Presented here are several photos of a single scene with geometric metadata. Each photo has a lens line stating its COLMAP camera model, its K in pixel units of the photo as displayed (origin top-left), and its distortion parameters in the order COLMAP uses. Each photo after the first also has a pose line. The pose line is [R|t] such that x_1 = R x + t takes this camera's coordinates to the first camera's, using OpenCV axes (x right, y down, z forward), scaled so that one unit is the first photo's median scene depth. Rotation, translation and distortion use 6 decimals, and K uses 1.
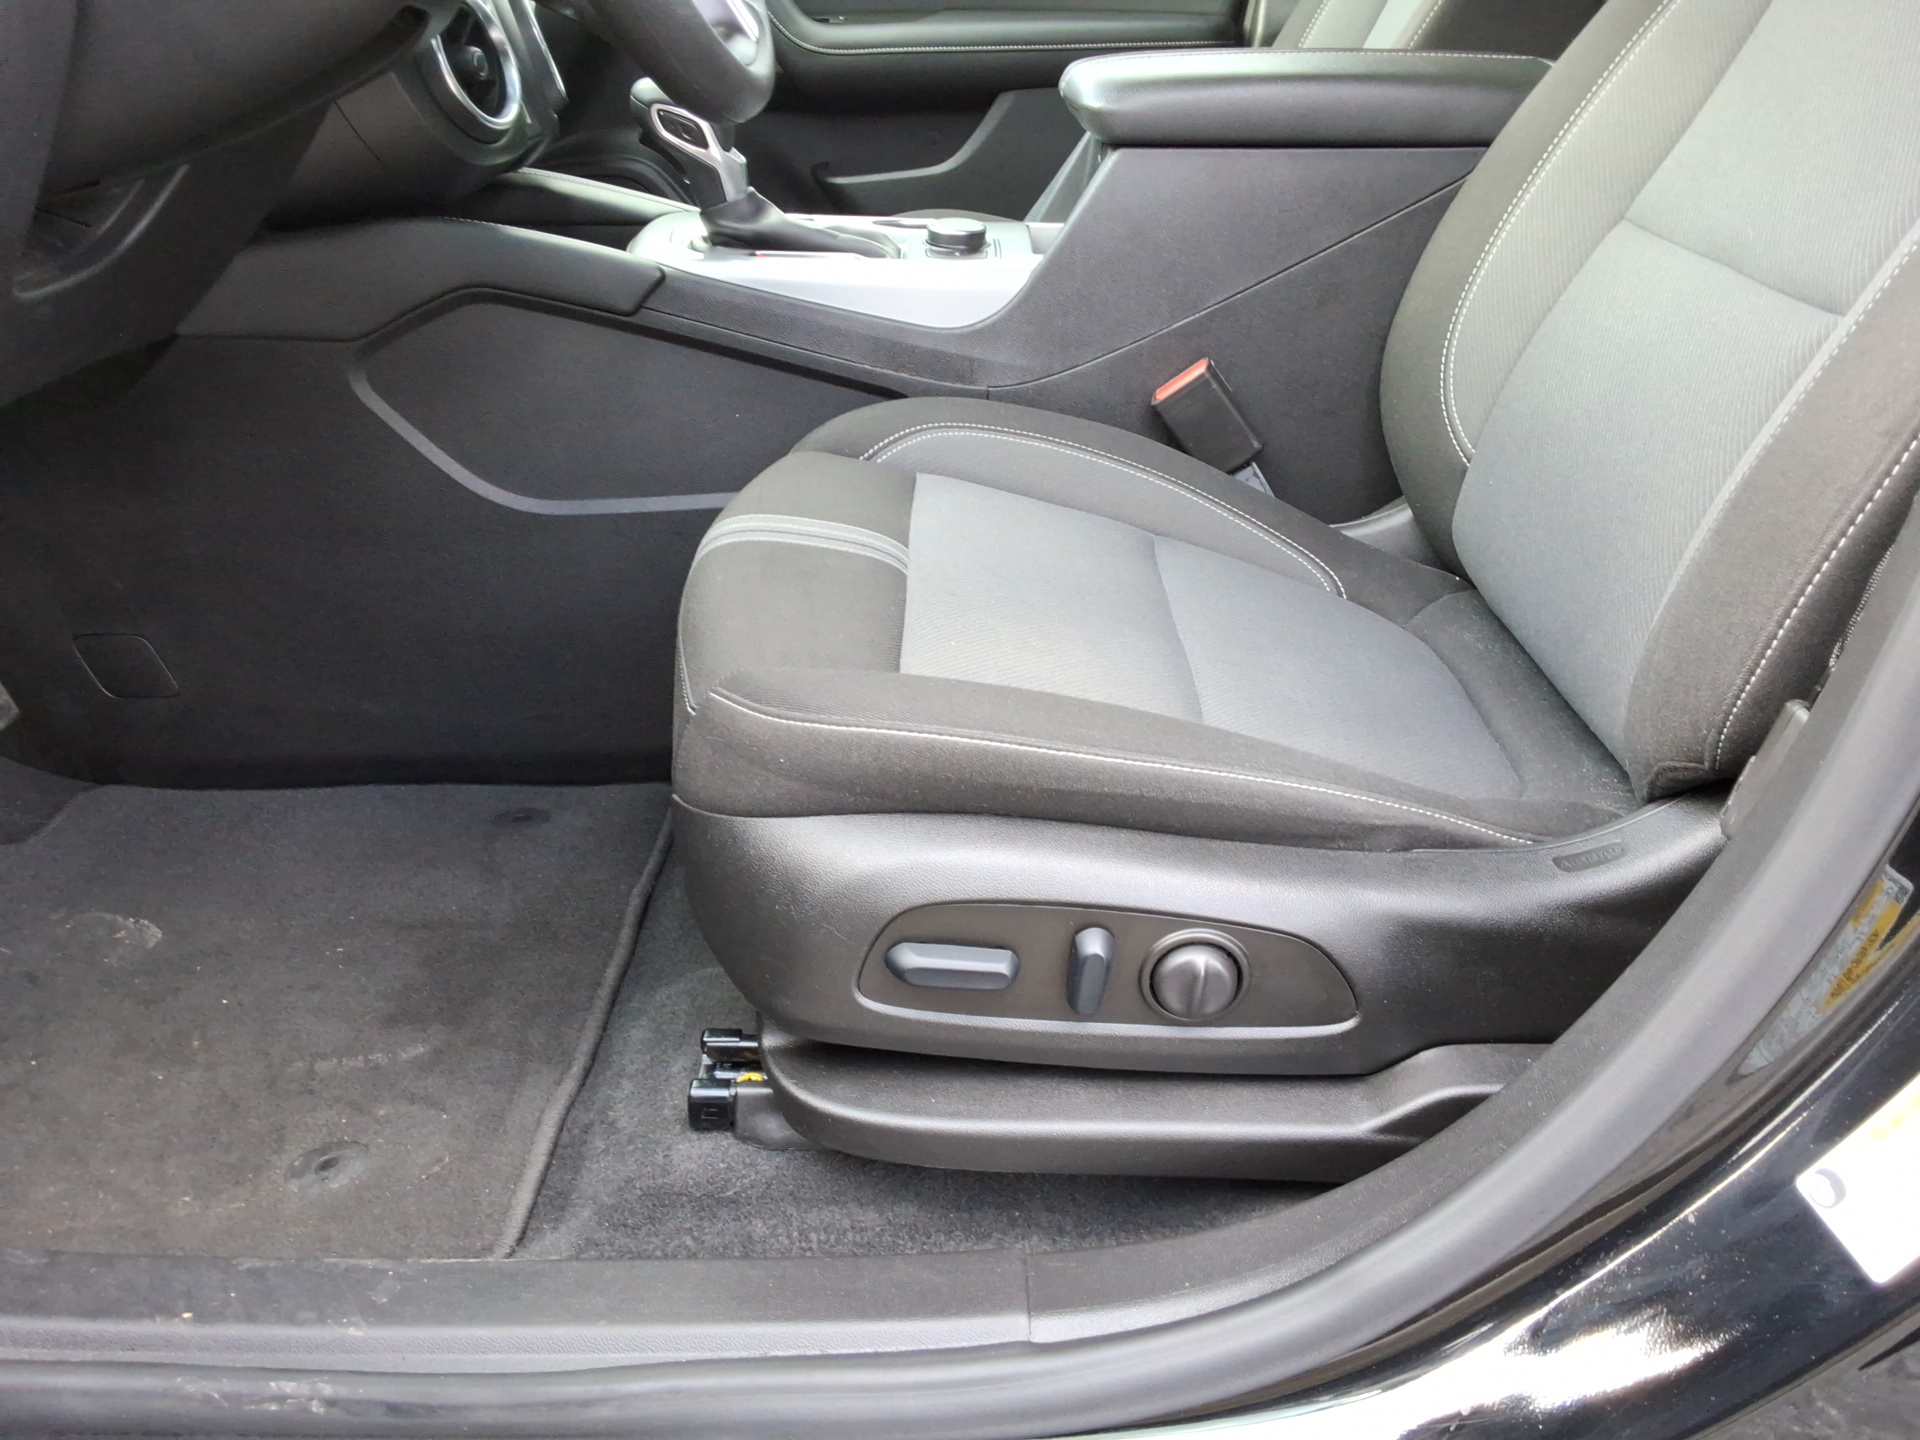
lens RADIAL K [[1531.2, 0, 971.7], [0, 1531.2, 712.7], [0, 0, 1]] dist [0.111624, -0.173091]
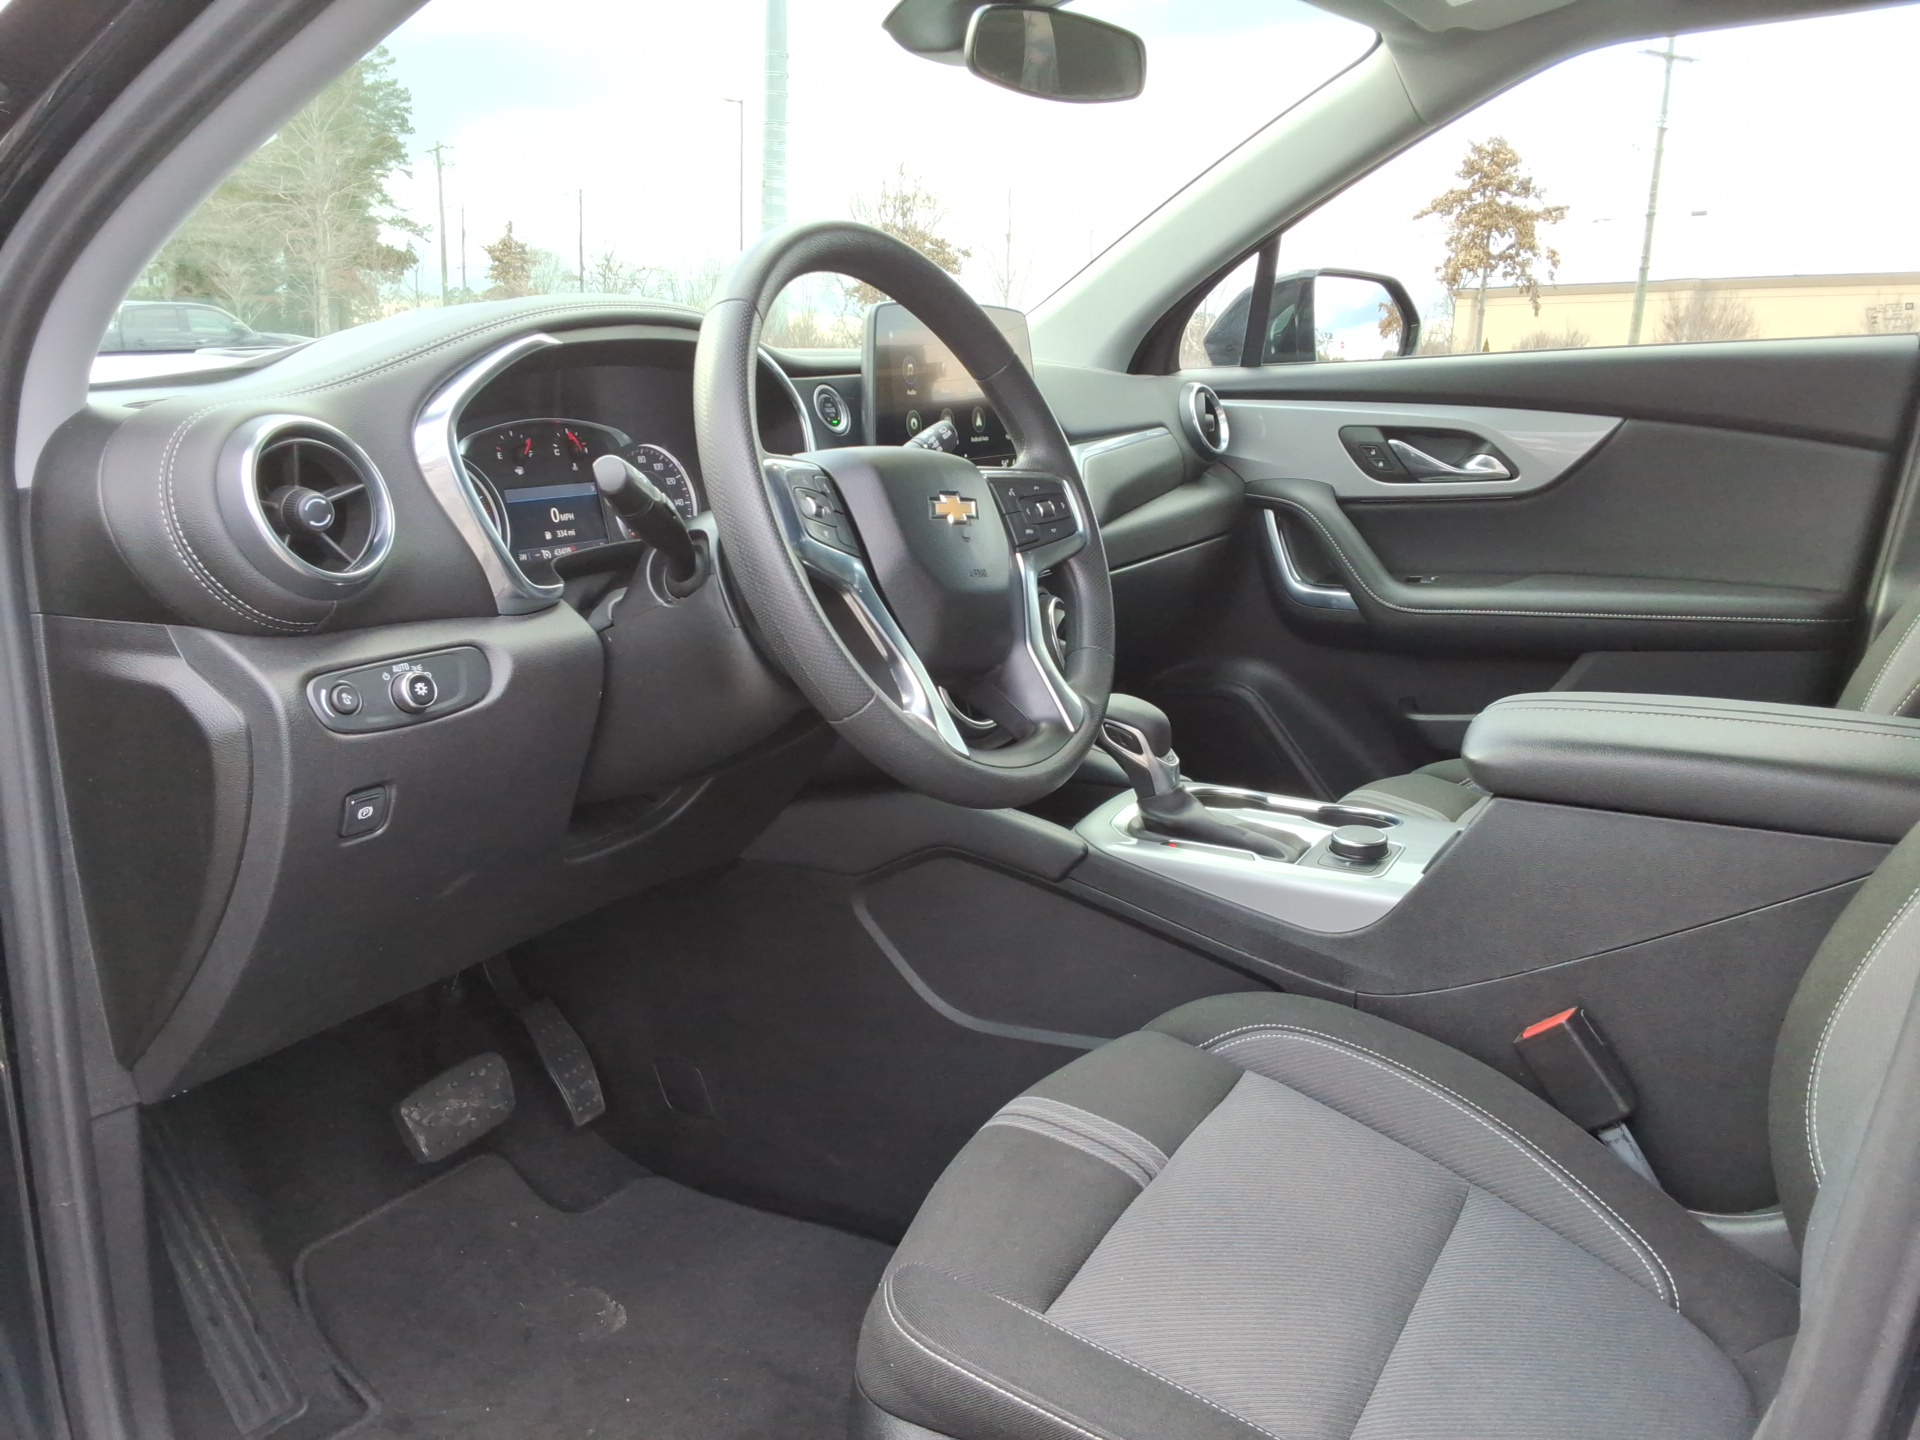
lens RADIAL K [[1531.2, 0, 971.7], [0, 1531.2, 712.7], [0, 0, 1]] dist [0.111624, -0.173091]
pose [[0.858672, 0.082390, -0.505860, 0.307831], [-0.200356, 0.962415, -0.183345, -0.153313], [0.471741, 0.258785, 0.842906, -0.054722]]
